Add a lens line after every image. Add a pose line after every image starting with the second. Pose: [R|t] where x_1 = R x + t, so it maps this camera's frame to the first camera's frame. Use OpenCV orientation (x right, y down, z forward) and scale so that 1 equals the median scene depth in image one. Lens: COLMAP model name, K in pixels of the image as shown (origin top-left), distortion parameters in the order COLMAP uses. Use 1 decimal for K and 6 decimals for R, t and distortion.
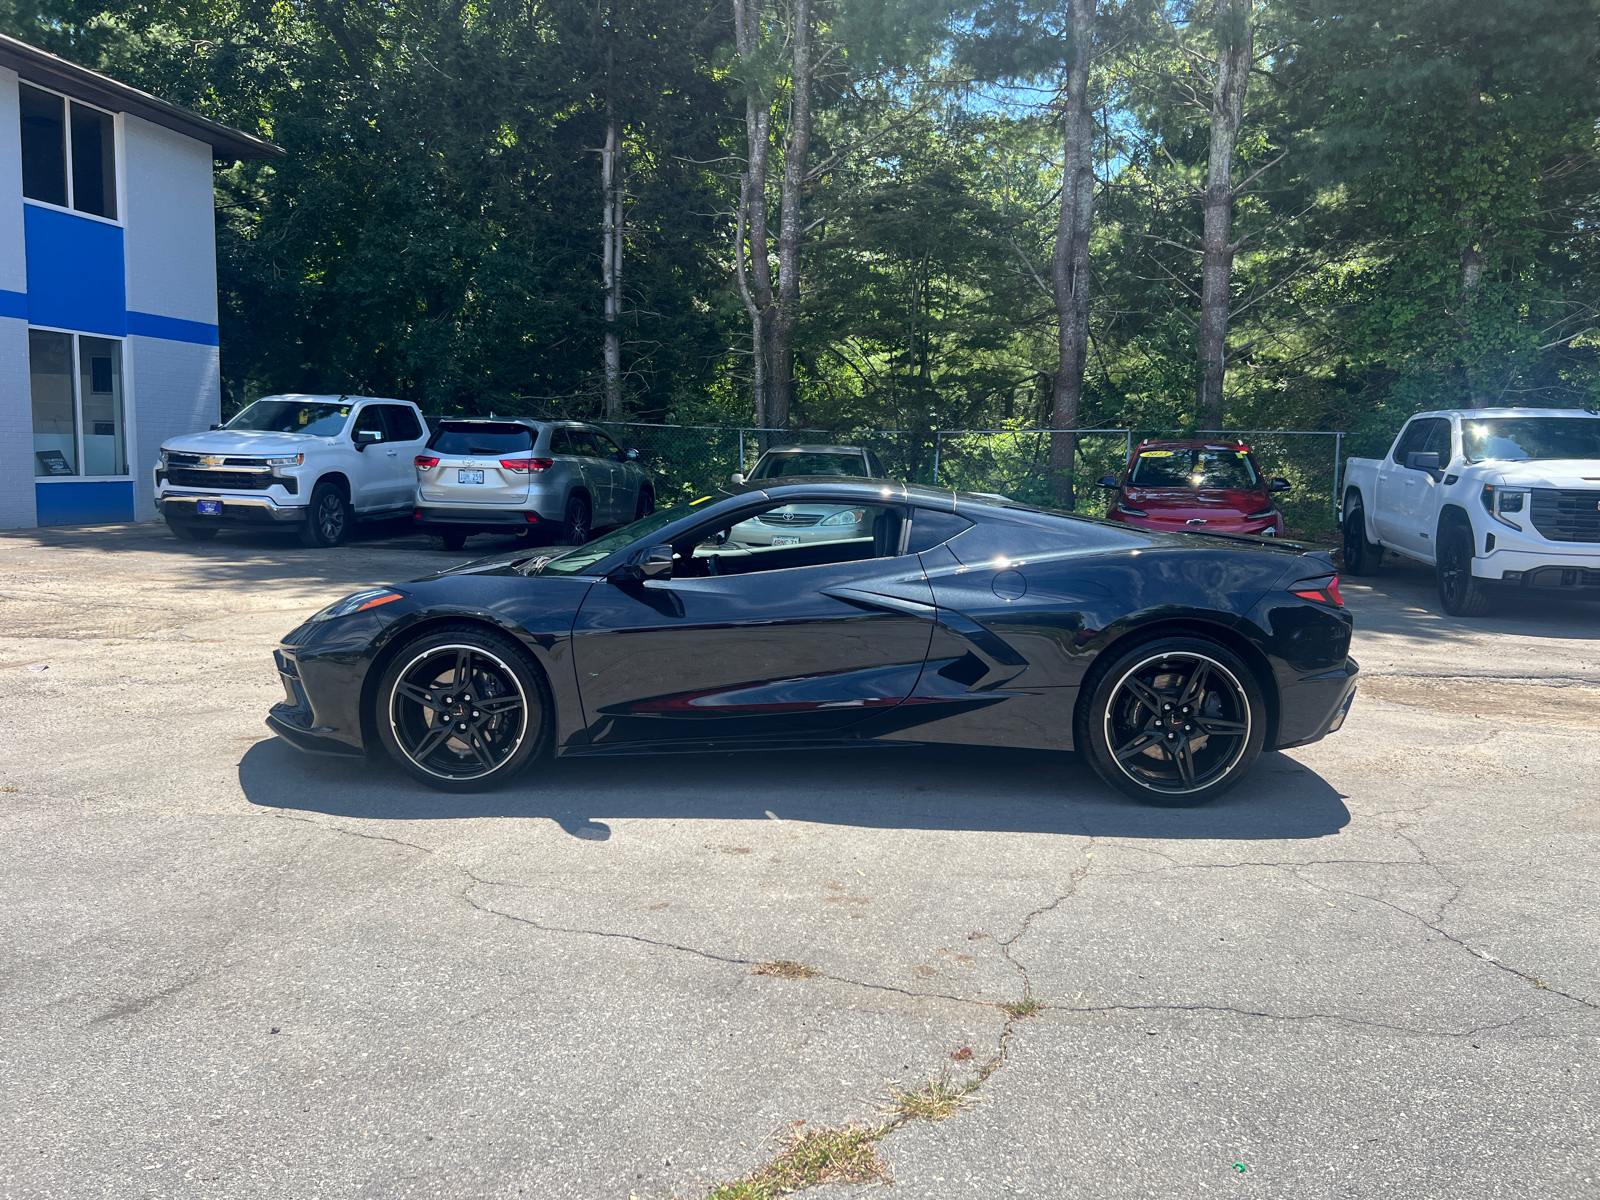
lens RADIAL K [[1213.1, 0, 805.9], [0, 1213.1, 618.2], [0, 0, 1]] dist [0.045357, -0.053660]
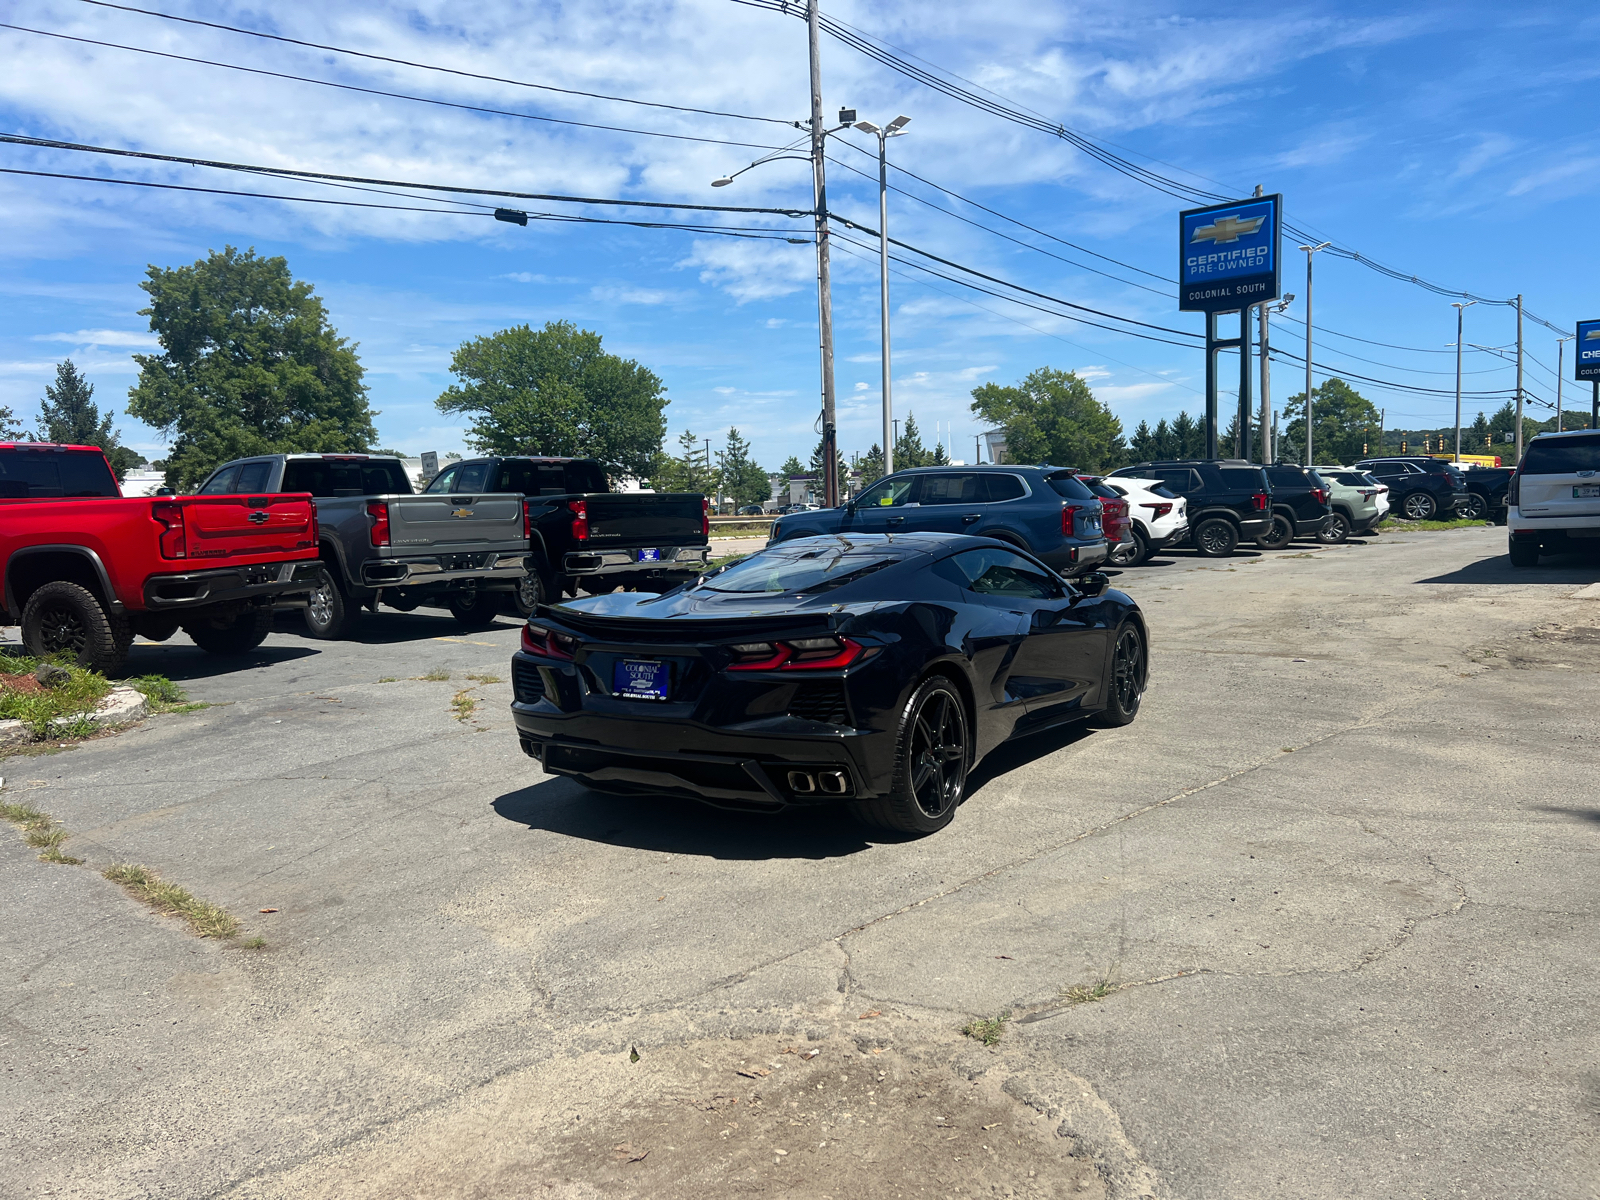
lens RADIAL K [[1213.1, 0, 784.5], [0, 1213.1, 622.4], [0, 0, 1]] dist [0.045357, -0.053660]
pose [[-0.532873, 0.077445, -0.842644, 0.420812], [-0.090754, 0.984829, 0.147903, -0.075687], [0.841314, 0.155287, -0.517761, 0.592330]]
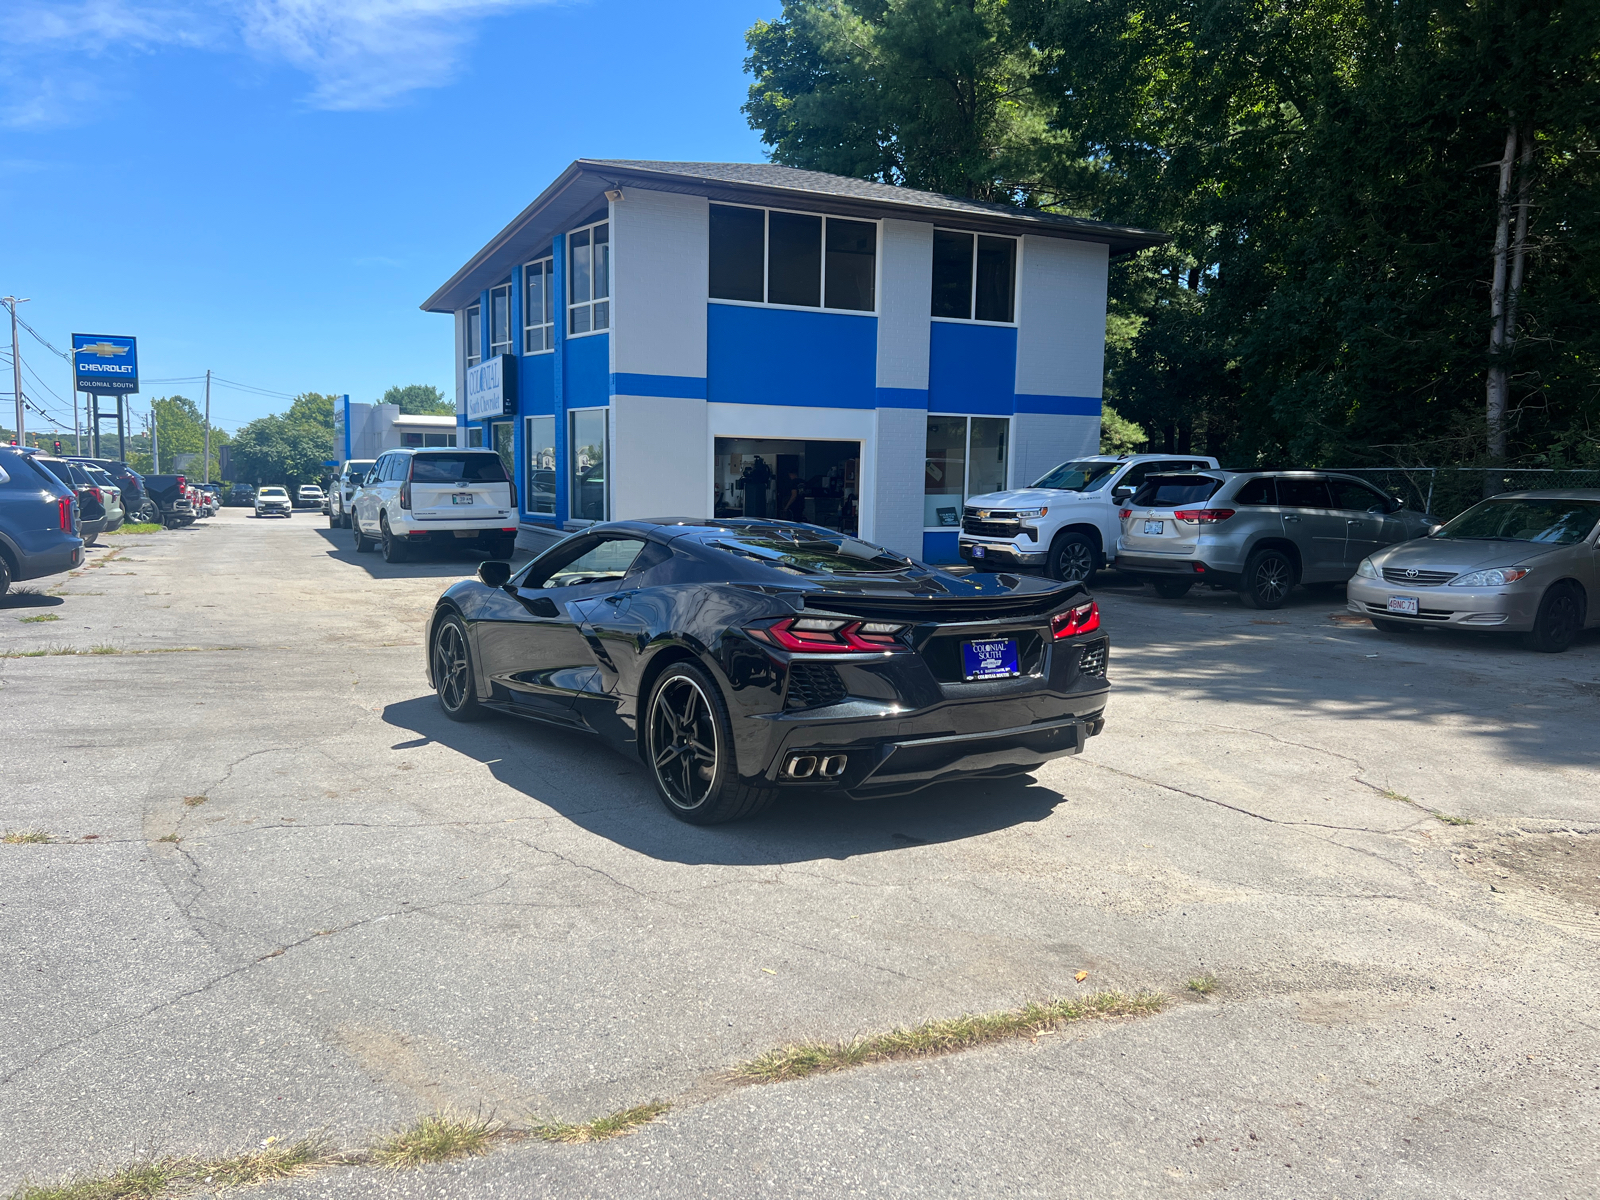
lens RADIAL K [[1213.1, 0, 800.0], [0, 1213.1, 627.6], [0, 0, 1]] dist [0.045357, -0.053660]
pose [[0.581413, 0.072877, -0.810338, 0.394779], [-0.104764, 0.994395, 0.014262, -0.013265], [0.806835, 0.076602, 0.585789, 0.143664]]
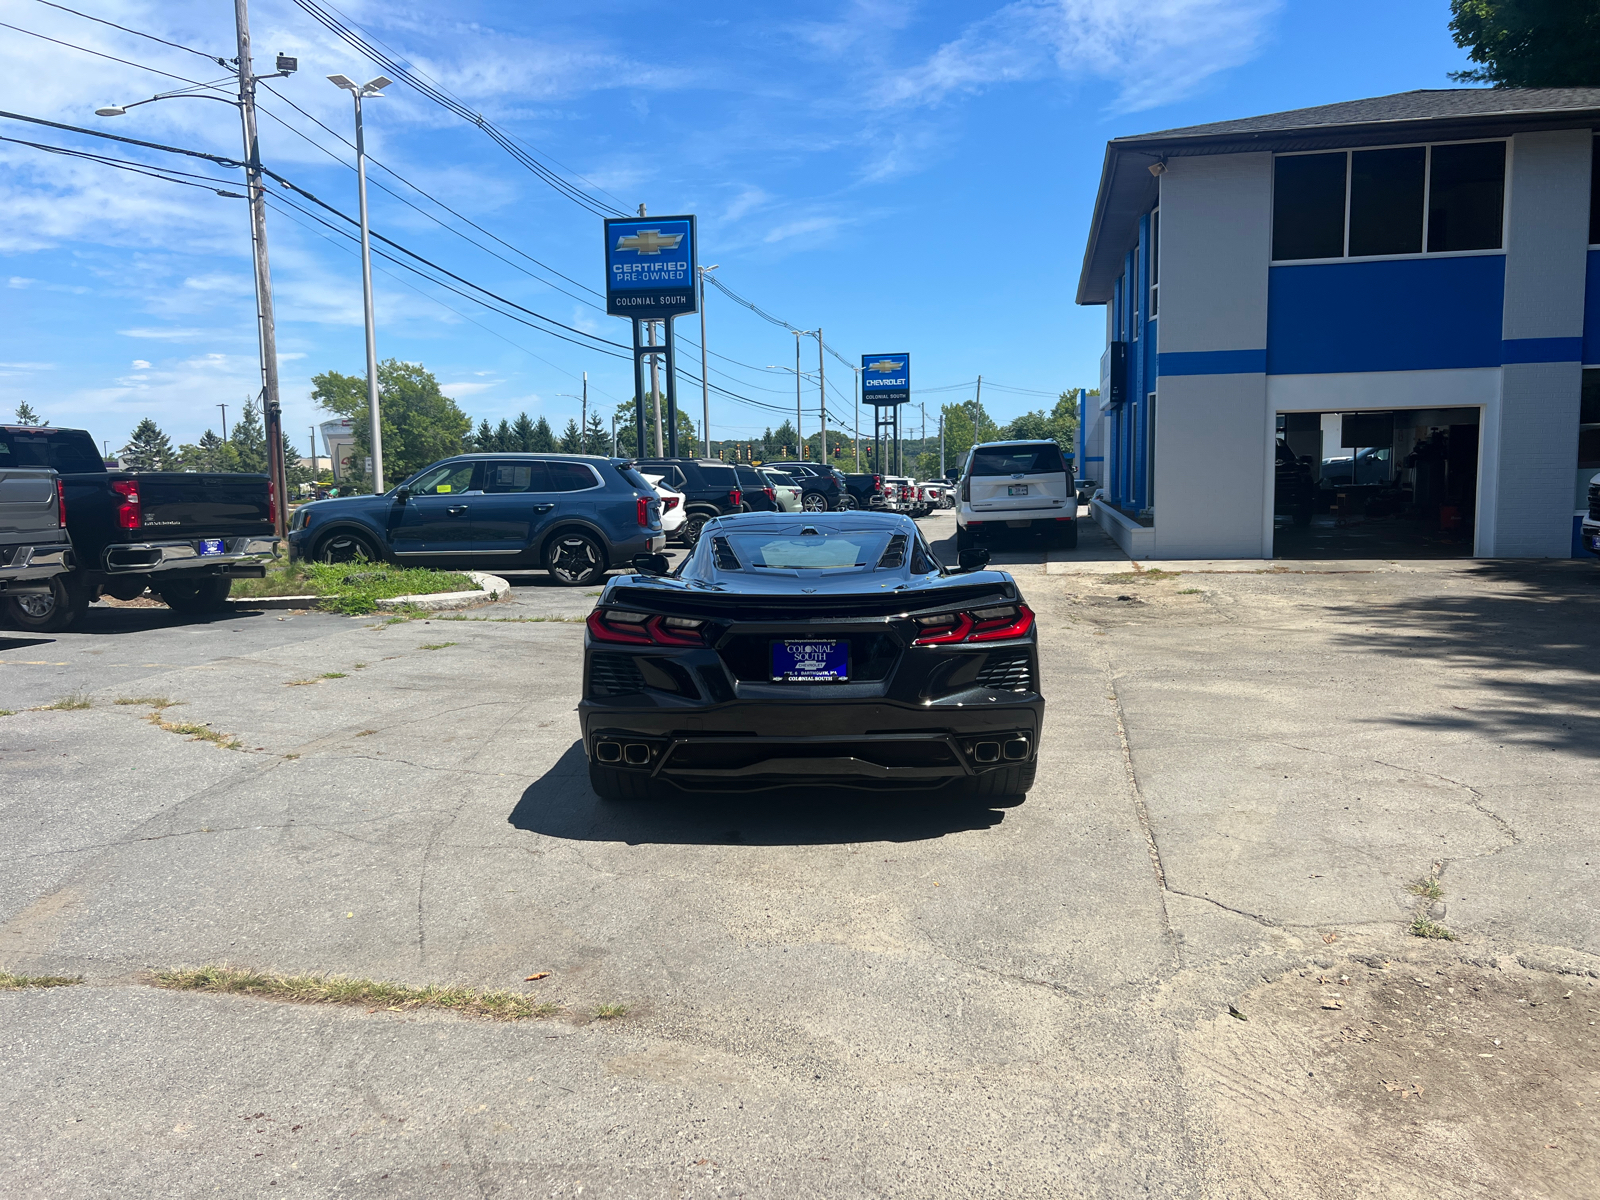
lens RADIAL K [[1213.1, 0, 794.6], [0, 1213.1, 613.0], [0, 0, 1]] dist [0.045357, -0.053660]
pose [[-0.011692, 0.083332, -0.996453, 0.470002], [-0.113566, 0.989963, 0.084122, -0.044126], [0.993462, 0.114147, -0.002111, 0.378296]]
